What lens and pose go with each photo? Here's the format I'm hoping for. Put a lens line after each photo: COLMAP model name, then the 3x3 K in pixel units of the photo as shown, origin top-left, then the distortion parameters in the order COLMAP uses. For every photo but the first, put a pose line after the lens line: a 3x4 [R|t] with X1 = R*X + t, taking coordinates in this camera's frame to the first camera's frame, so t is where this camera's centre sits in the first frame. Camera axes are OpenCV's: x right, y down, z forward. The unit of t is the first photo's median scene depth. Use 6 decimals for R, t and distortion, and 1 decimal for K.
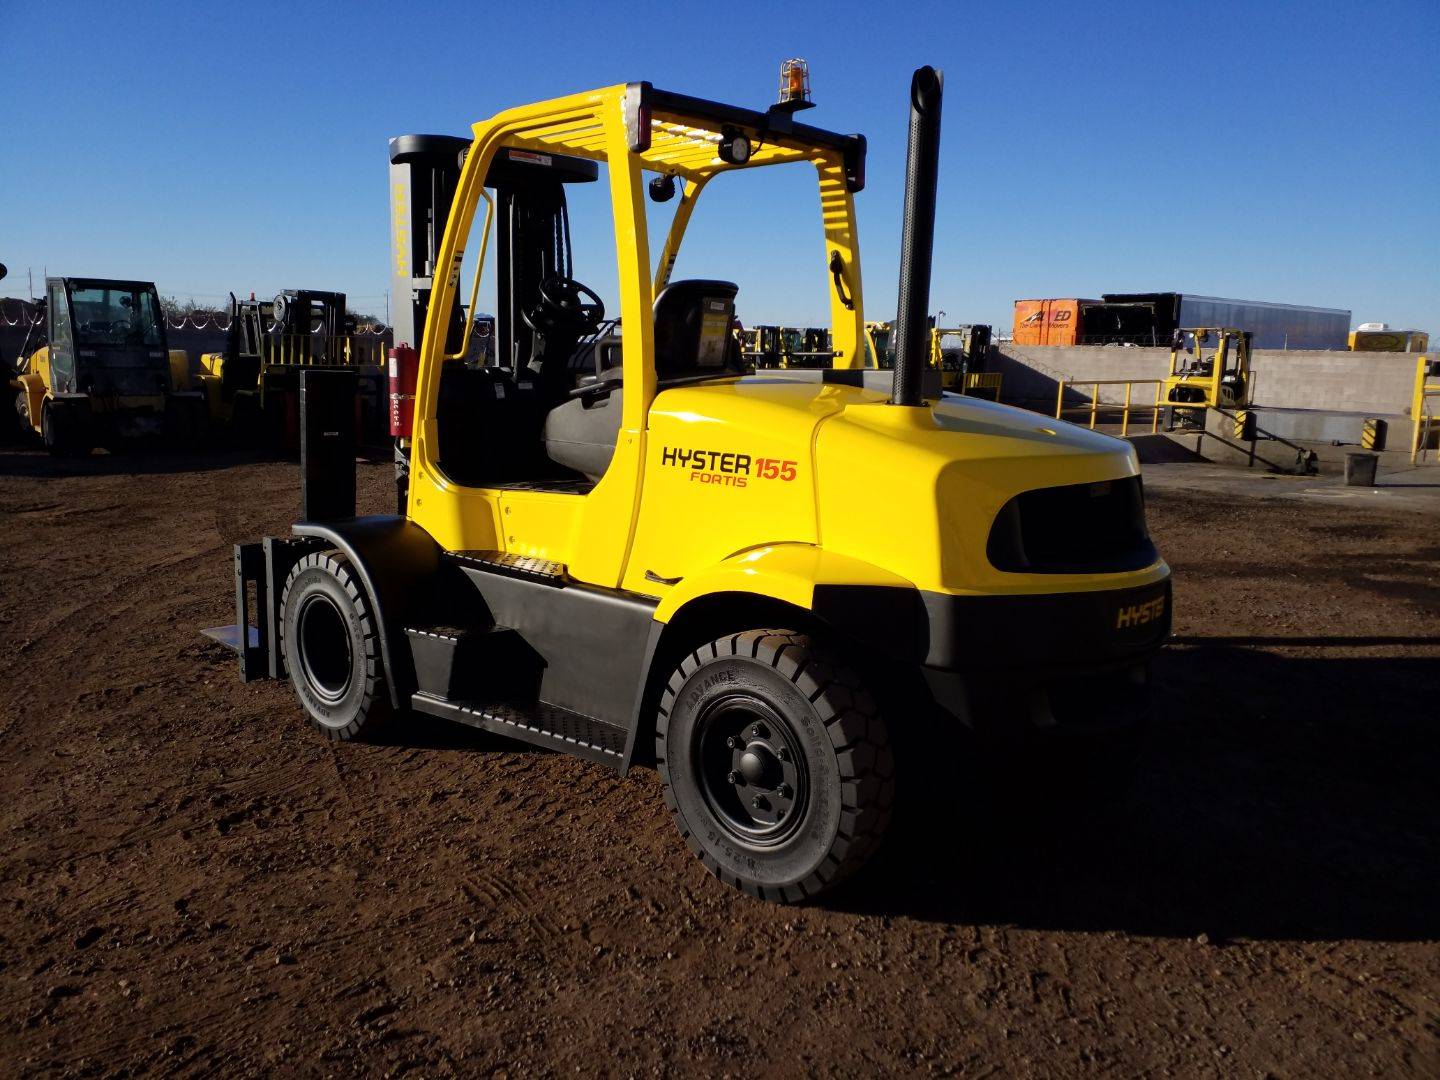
lens RADIAL K [[1120.6, 0, 720.0], [0, 1120.6, 540.0], [0, 0, 1]] dist [0.054281, -0.001591]
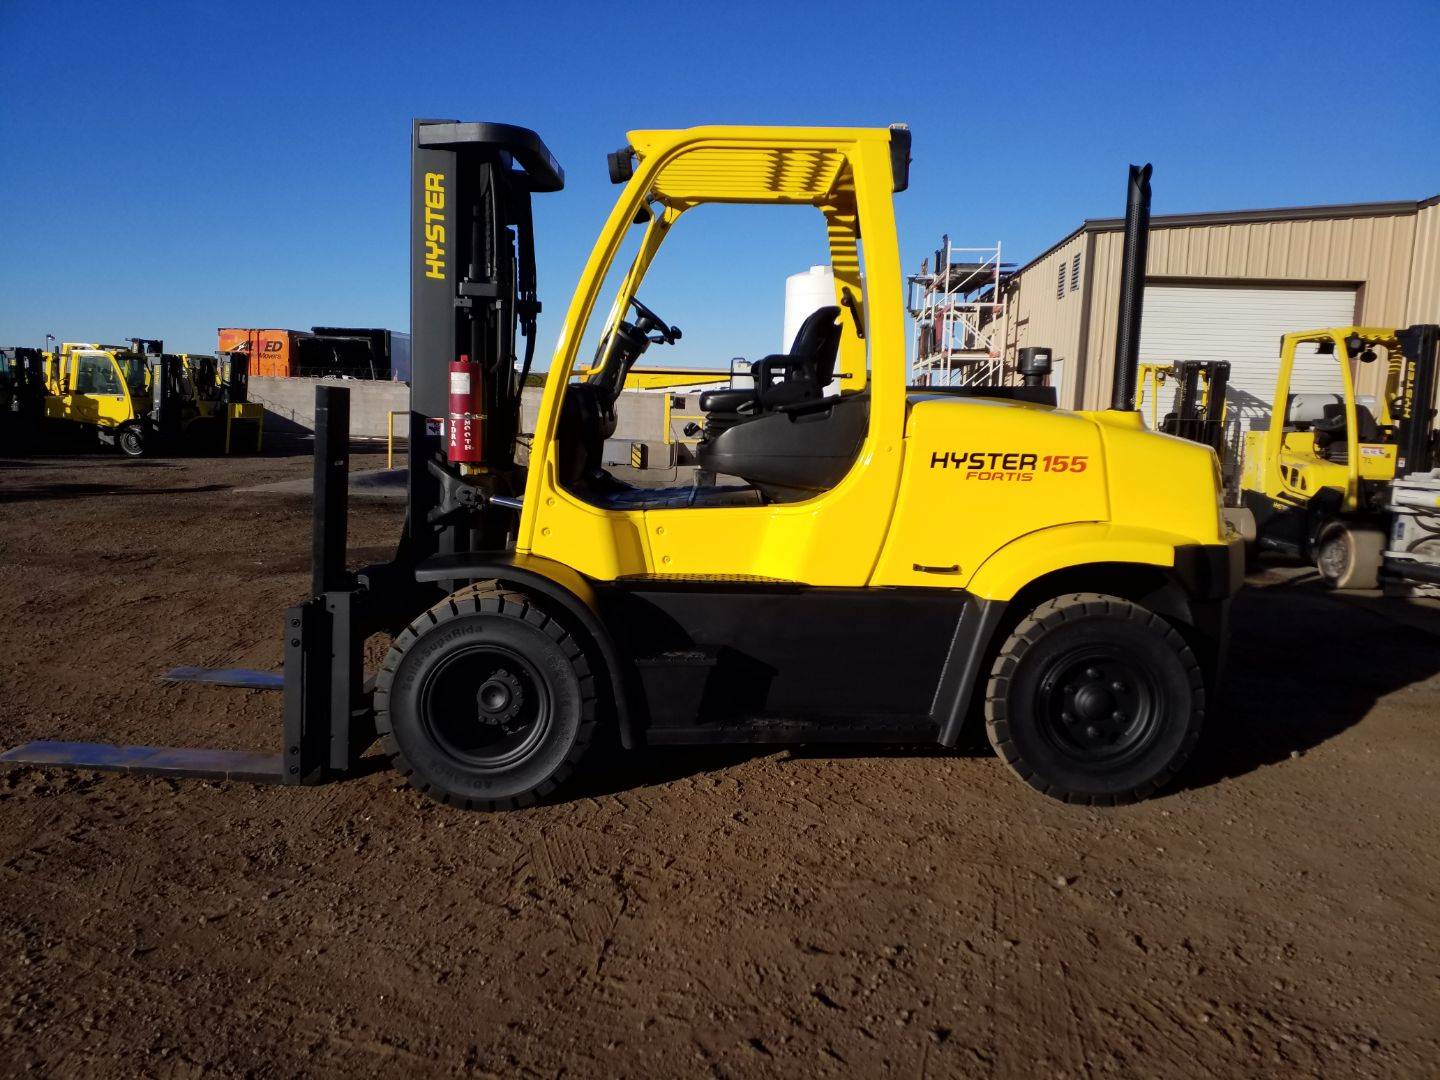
lens RADIAL K [[1120.6, 0, 720.0], [0, 1120.6, 540.0], [0, 0, 1]] dist [0.054281, -0.001591]
pose [[0.740096, -0.080234, 0.667698, -0.948545], [0.099792, 0.994968, 0.008948, -0.024971], [-0.665056, 0.060008, 0.744379, 0.288639]]
